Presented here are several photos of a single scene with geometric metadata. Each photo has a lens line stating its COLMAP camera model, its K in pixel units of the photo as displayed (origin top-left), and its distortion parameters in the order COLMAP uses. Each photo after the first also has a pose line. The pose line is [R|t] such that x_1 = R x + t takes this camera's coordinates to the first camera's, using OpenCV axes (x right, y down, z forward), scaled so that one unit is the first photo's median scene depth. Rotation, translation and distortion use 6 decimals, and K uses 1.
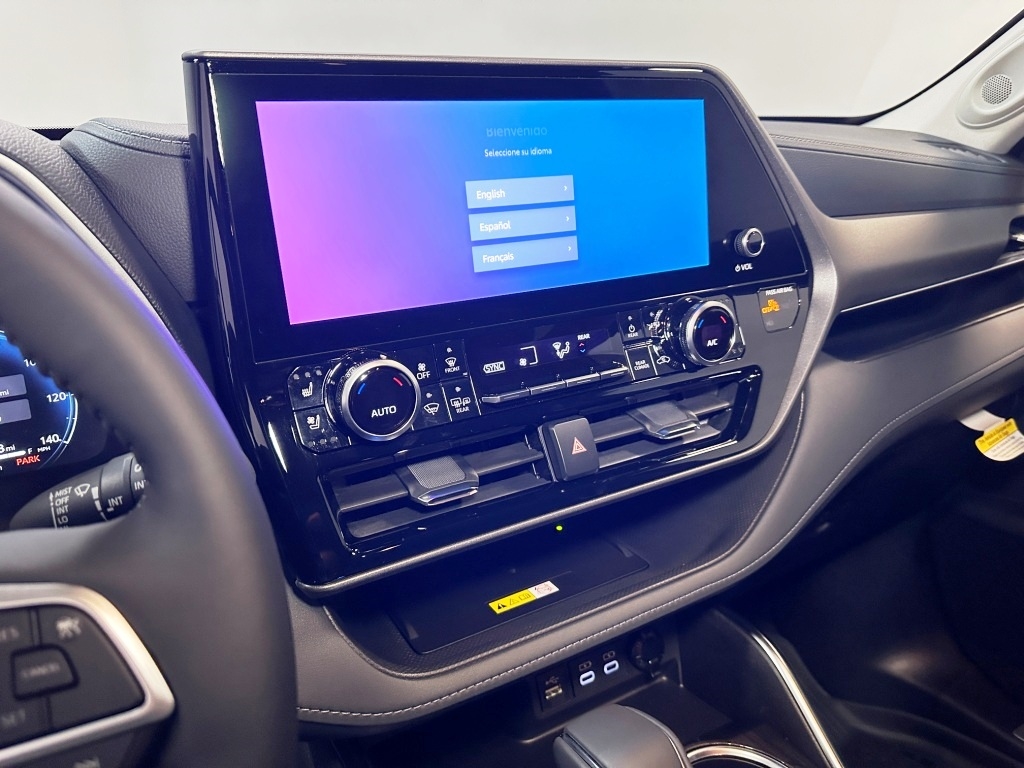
lens RADIAL K [[721.8, 0, 511.3], [0, 721.8, 383.0], [0, 0, 1]] dist [0.006981, -0.029755]
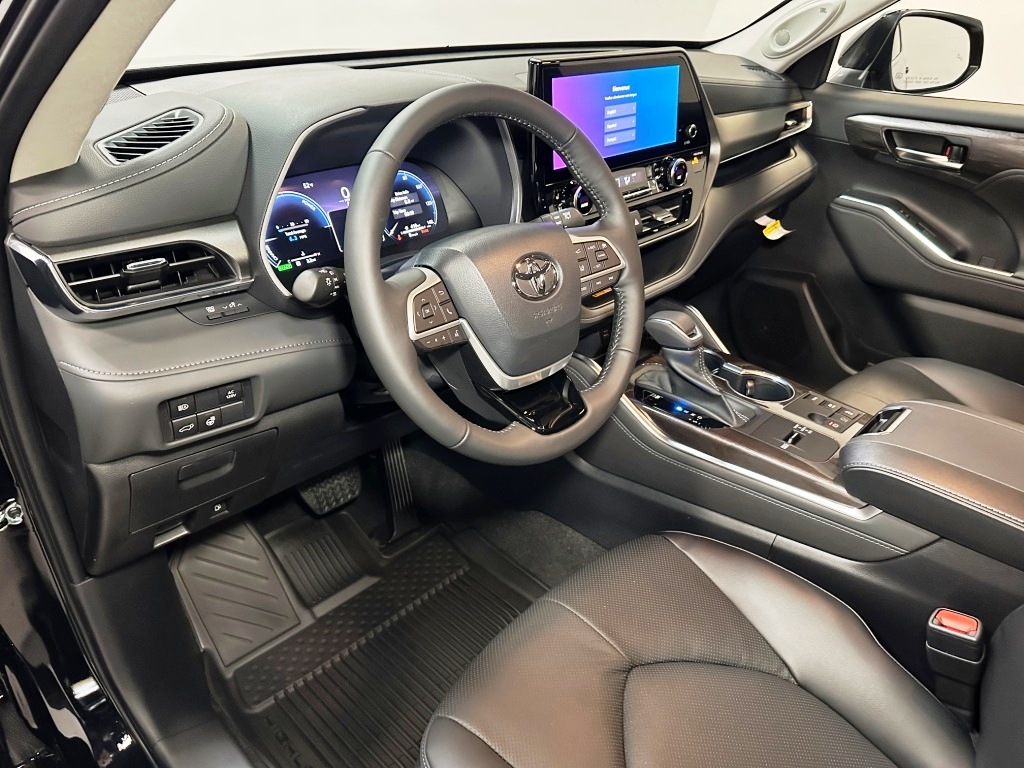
lens RADIAL K [[721.8, 0, 477.1], [0, 721.8, 397.5], [0, 0, 1]] dist [0.006981, -0.029755]
pose [[0.964405, -0.082062, 0.251372, -0.936171], [0.026064, 0.975497, 0.218464, 0.104698], [-0.263140, -0.204136, 0.942913, -1.096333]]
